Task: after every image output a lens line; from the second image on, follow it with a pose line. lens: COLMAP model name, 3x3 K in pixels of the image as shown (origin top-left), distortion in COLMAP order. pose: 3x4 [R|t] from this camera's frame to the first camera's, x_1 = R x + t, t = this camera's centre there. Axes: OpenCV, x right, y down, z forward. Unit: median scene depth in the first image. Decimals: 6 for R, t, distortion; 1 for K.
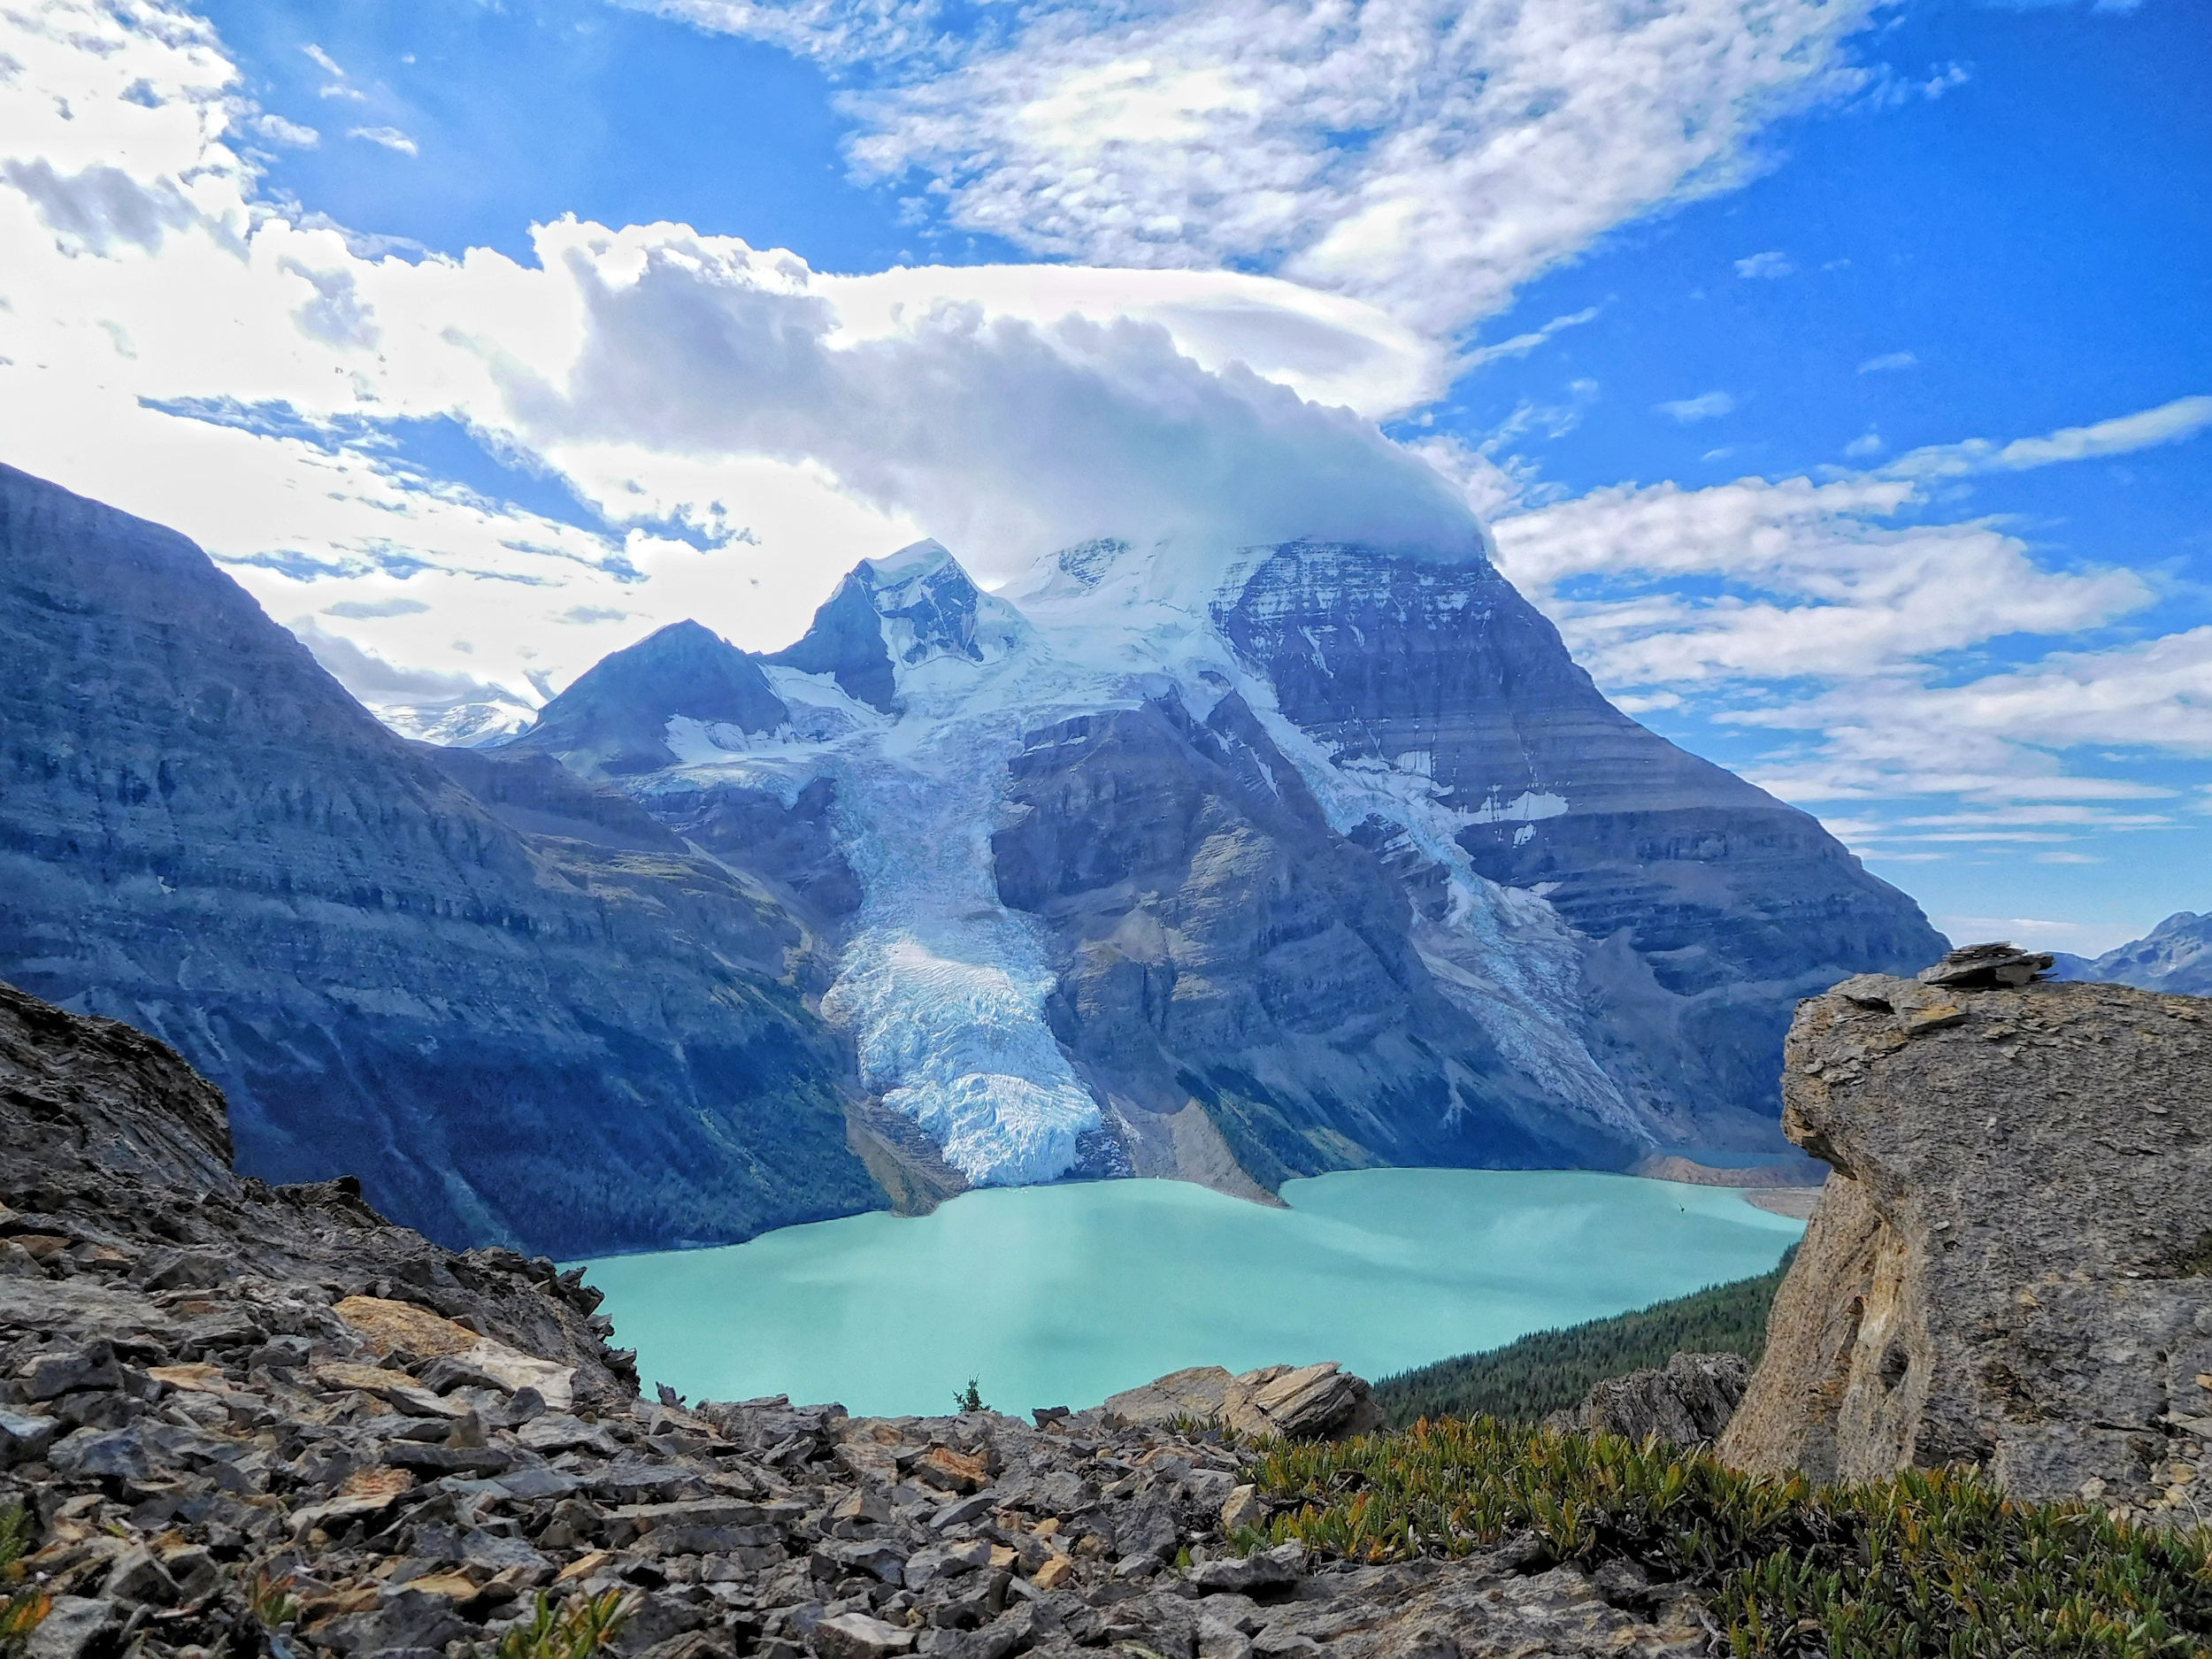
lens RADIAL K [[1598.6, 0, 1110.7], [0, 1598.6, 828.2], [0, 0, 1]] dist [-0.002139, 0.000031]
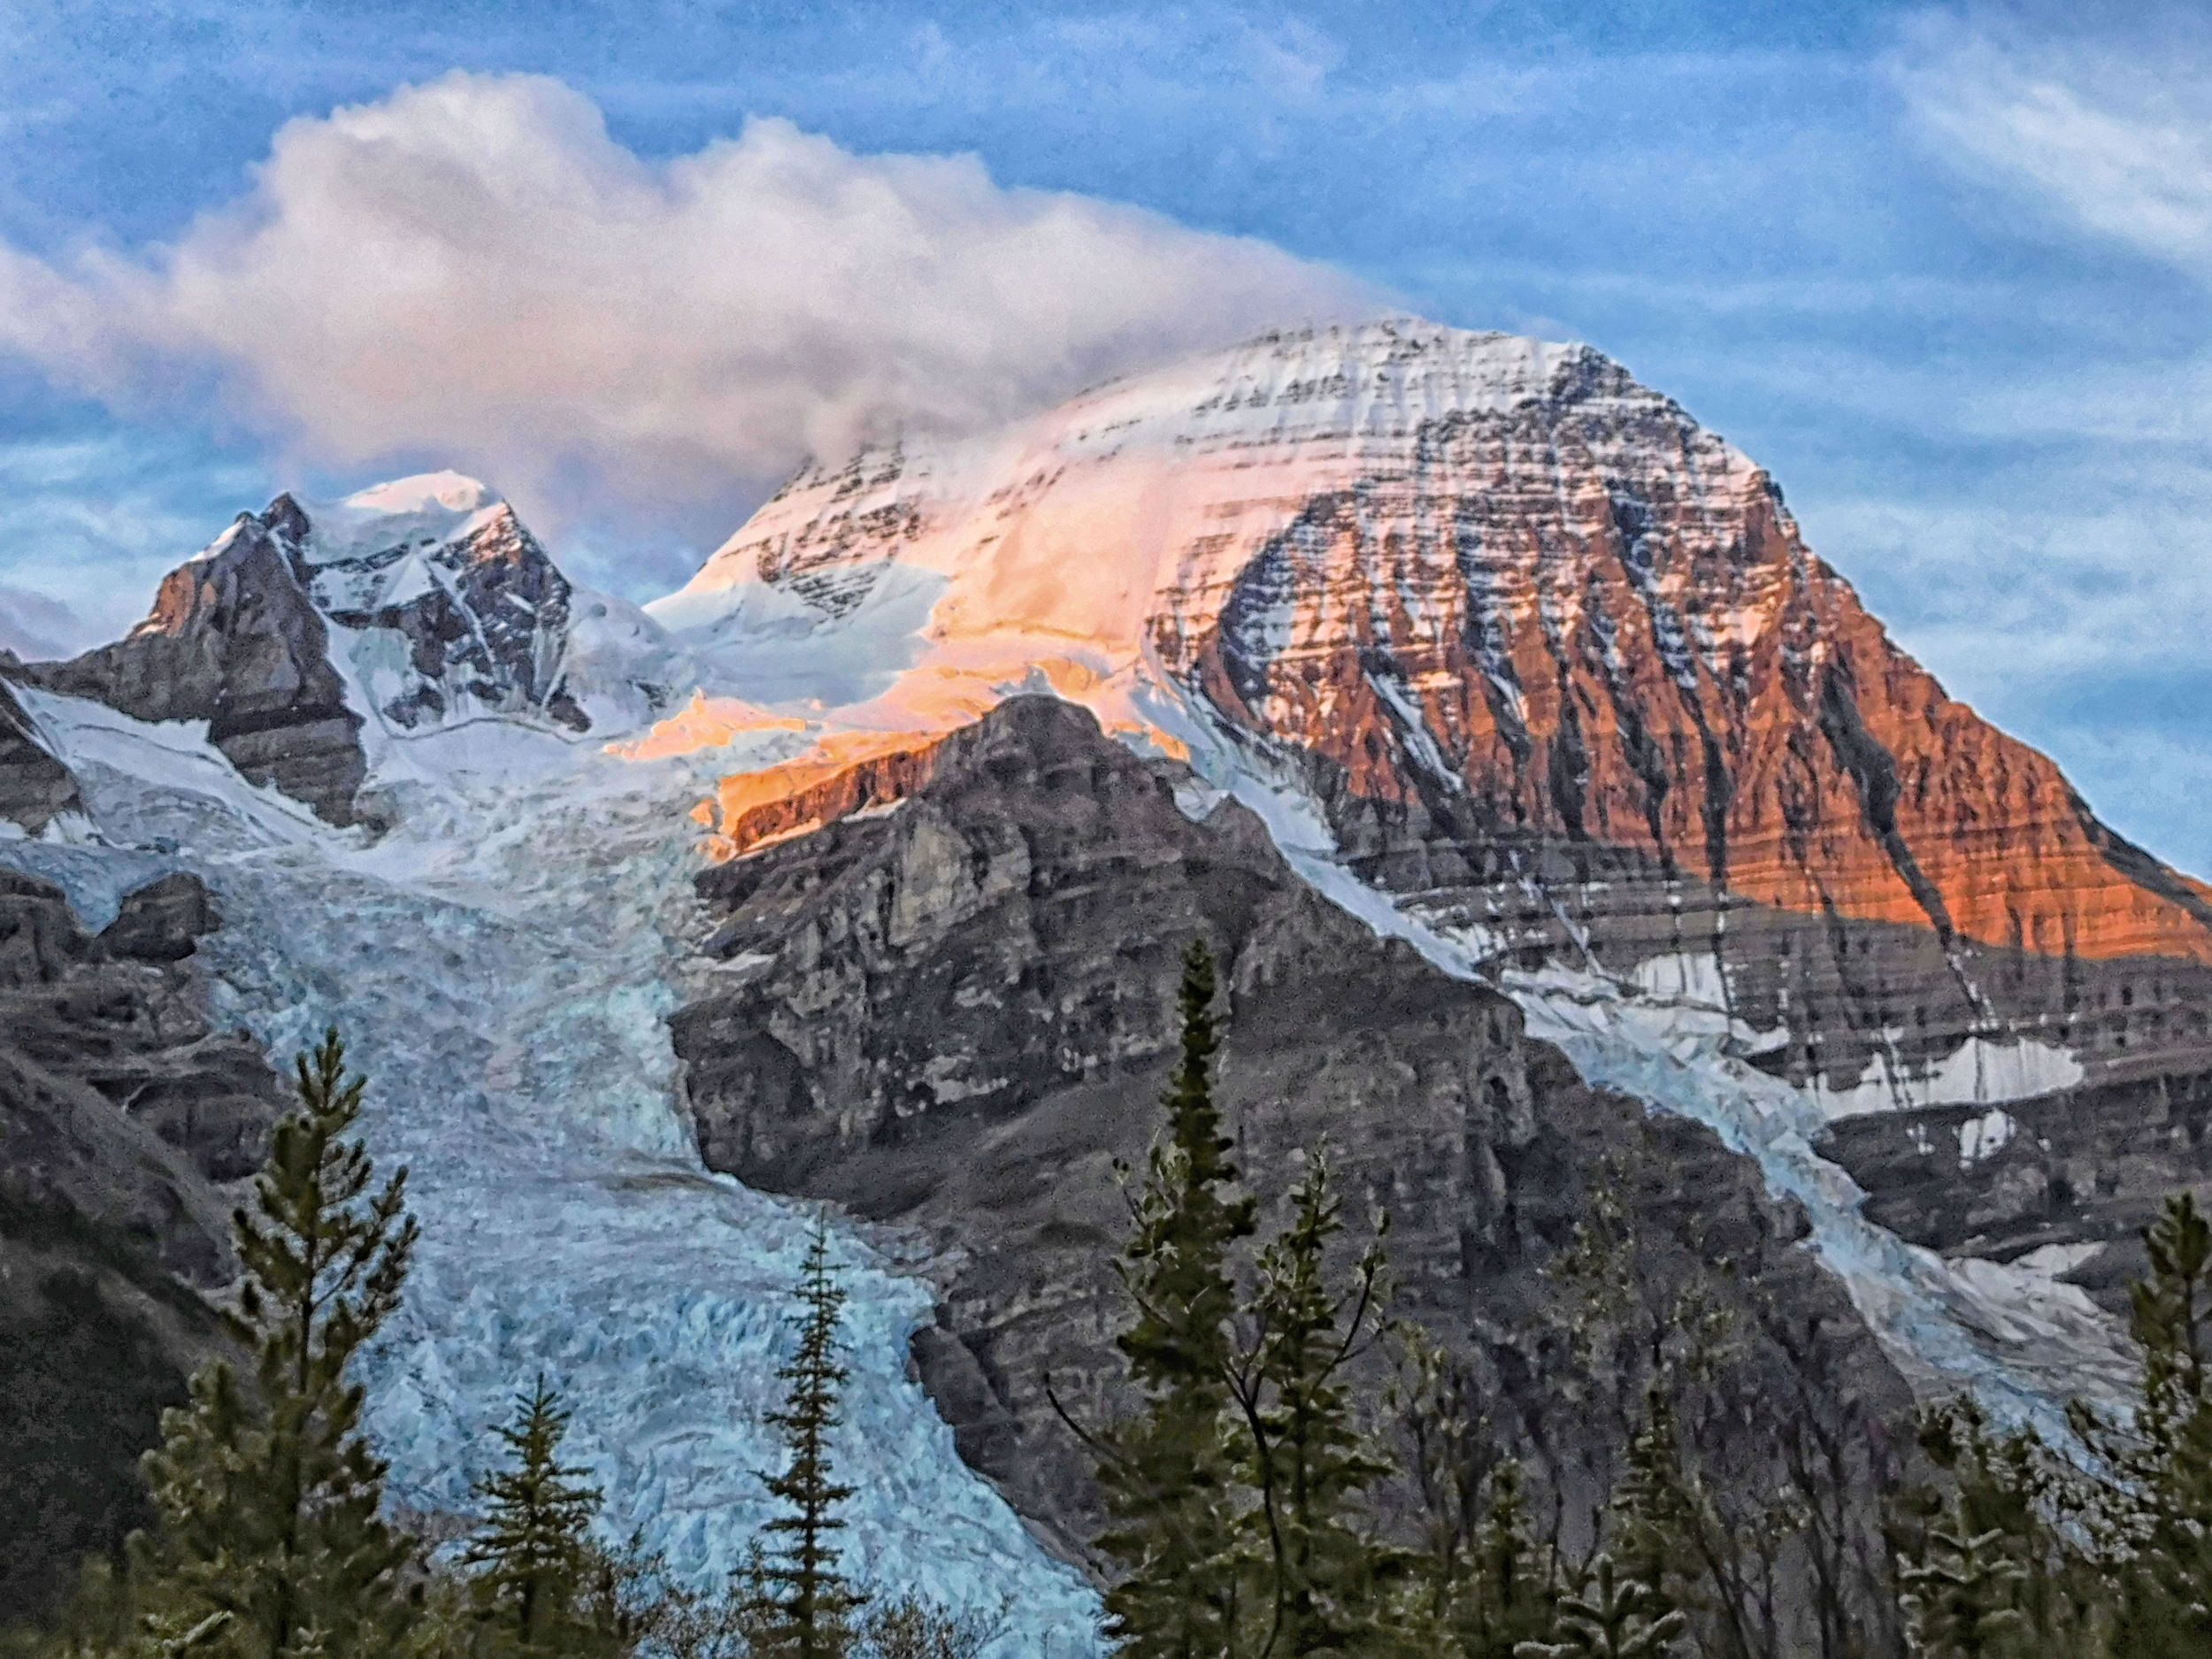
lens RADIAL K [[3314.0, 0, 1103.0], [0, 3314.0, 830.1], [0, 0, 1]] dist [0.028926, 0.000000]
pose [[0.992582, 0.021899, 0.119590, -0.053407], [0.003052, 0.978846, -0.204574, 0.091323], [-0.121540, 0.203421, 0.971518, 0.201576]]
